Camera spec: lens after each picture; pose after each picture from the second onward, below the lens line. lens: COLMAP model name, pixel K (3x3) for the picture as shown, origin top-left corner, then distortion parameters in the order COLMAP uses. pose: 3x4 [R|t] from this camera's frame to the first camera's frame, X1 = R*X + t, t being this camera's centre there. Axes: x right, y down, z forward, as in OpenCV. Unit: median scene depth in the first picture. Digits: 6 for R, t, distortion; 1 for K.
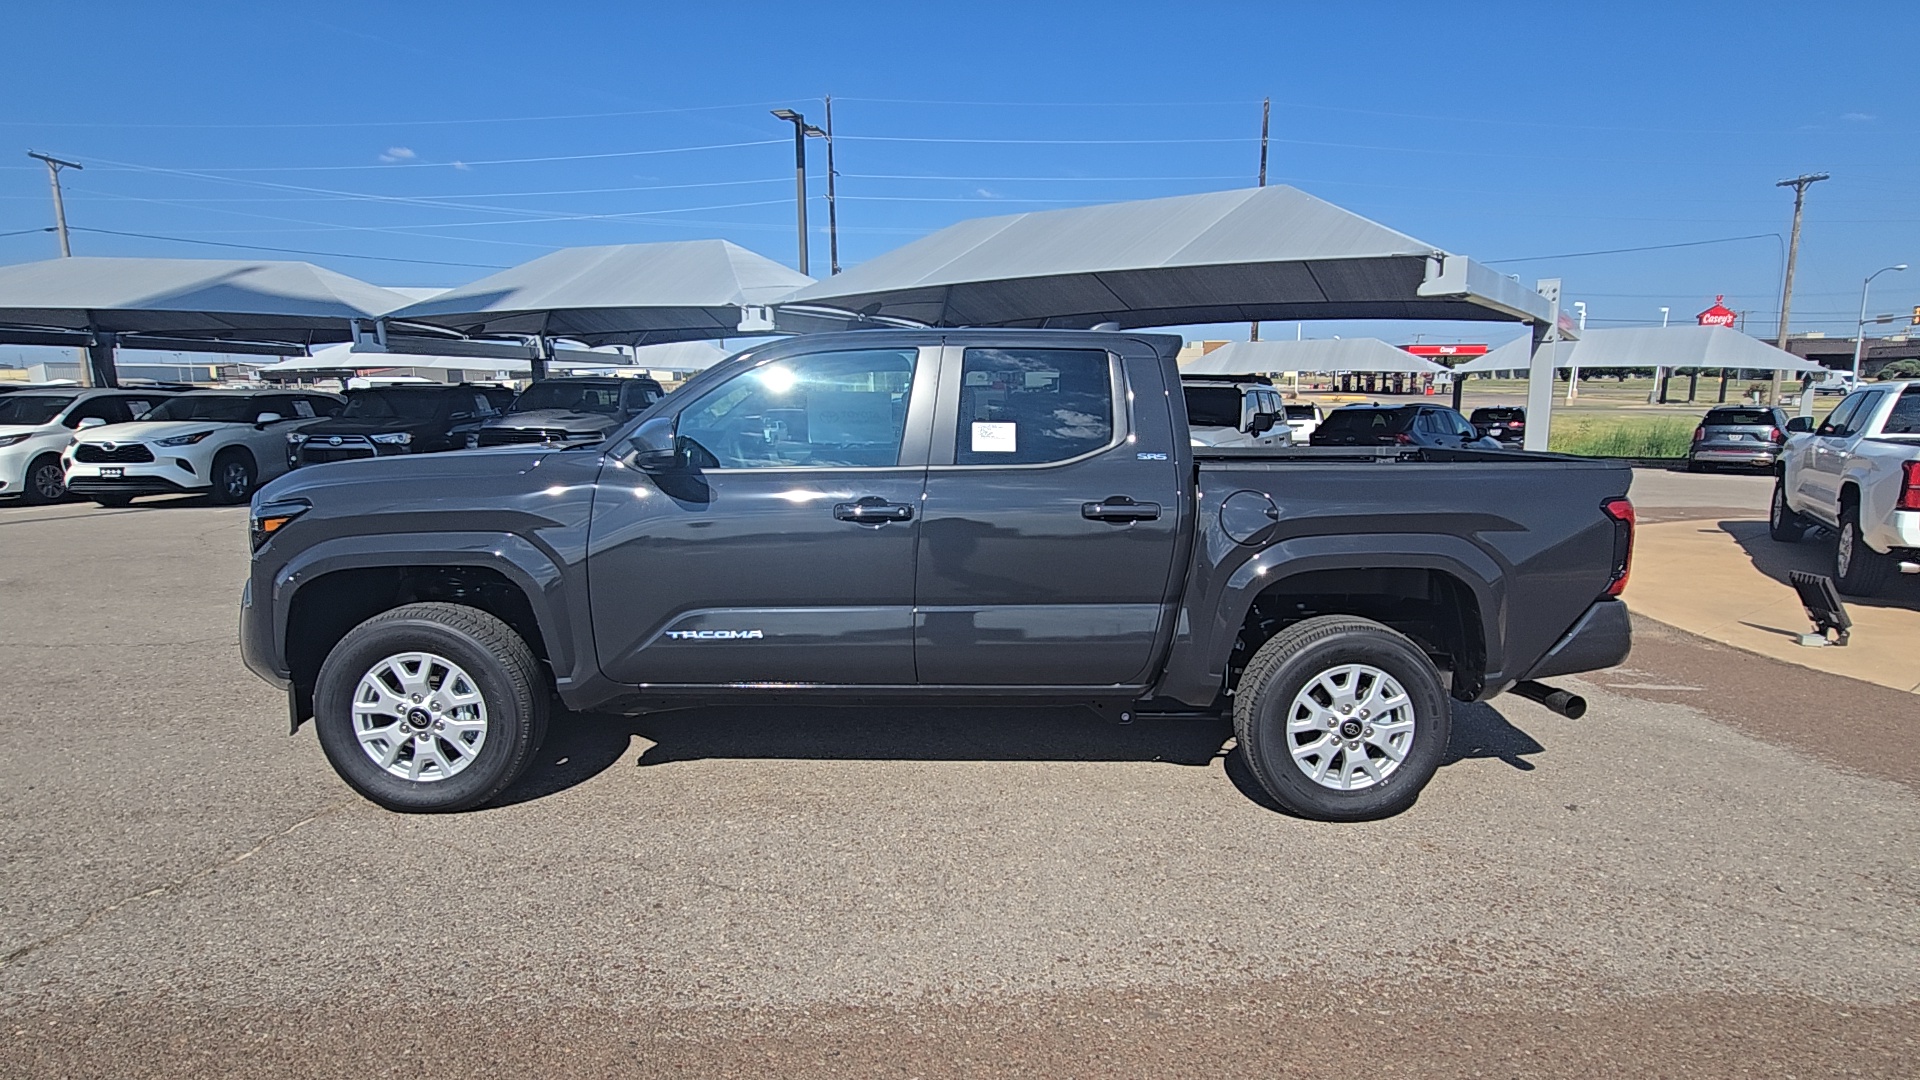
lens RADIAL K [[975.8, 0, 968.4], [0, 975.8, 548.9], [0, 0, 1]] dist [0.000342, -0.000374]
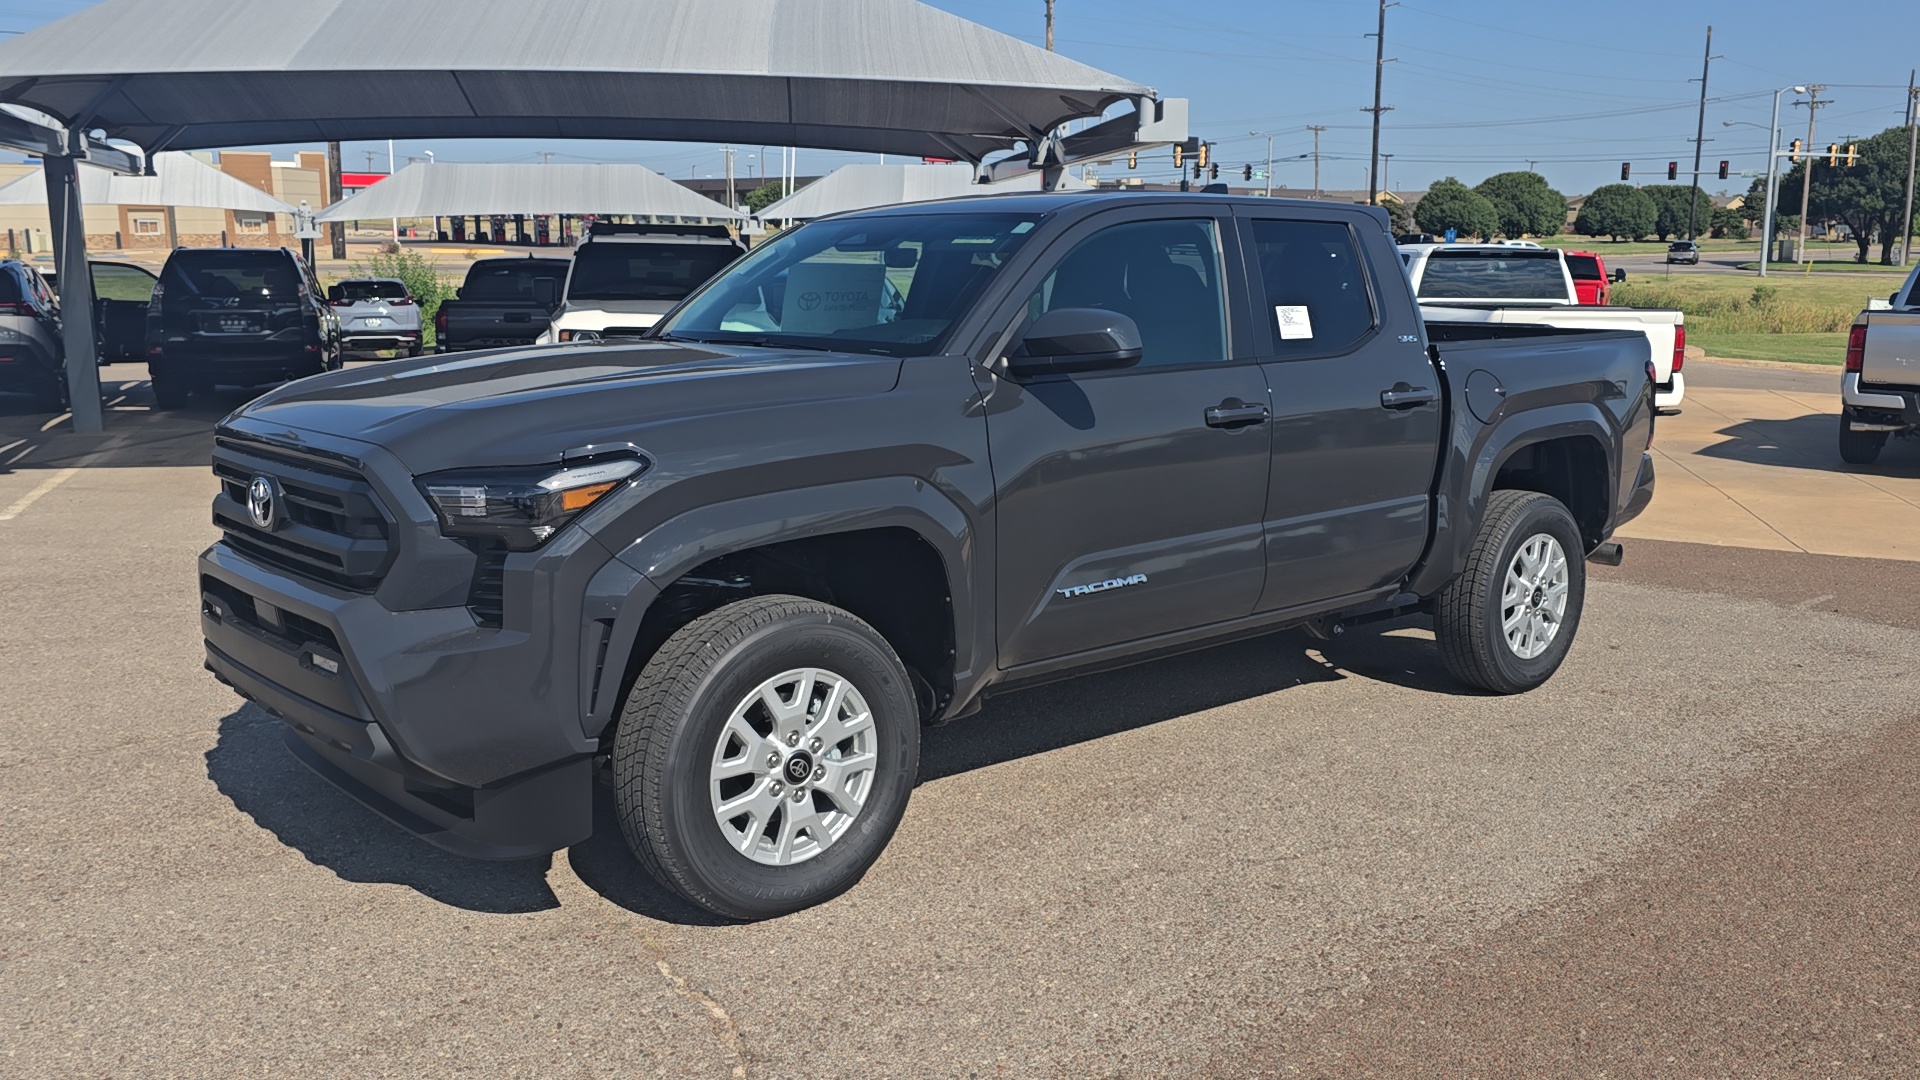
lens RADIAL K [[1608.7, 0, 960.6], [0, 1608.7, 538.3], [0, 0, 1]] dist [-0.018114, 0.007602]
pose [[0.766096, -0.111283, 0.633019, -1.097369], [0.096097, 0.993658, 0.058383, -0.033579], [-0.635501, 0.016105, 0.771932, 0.075536]]
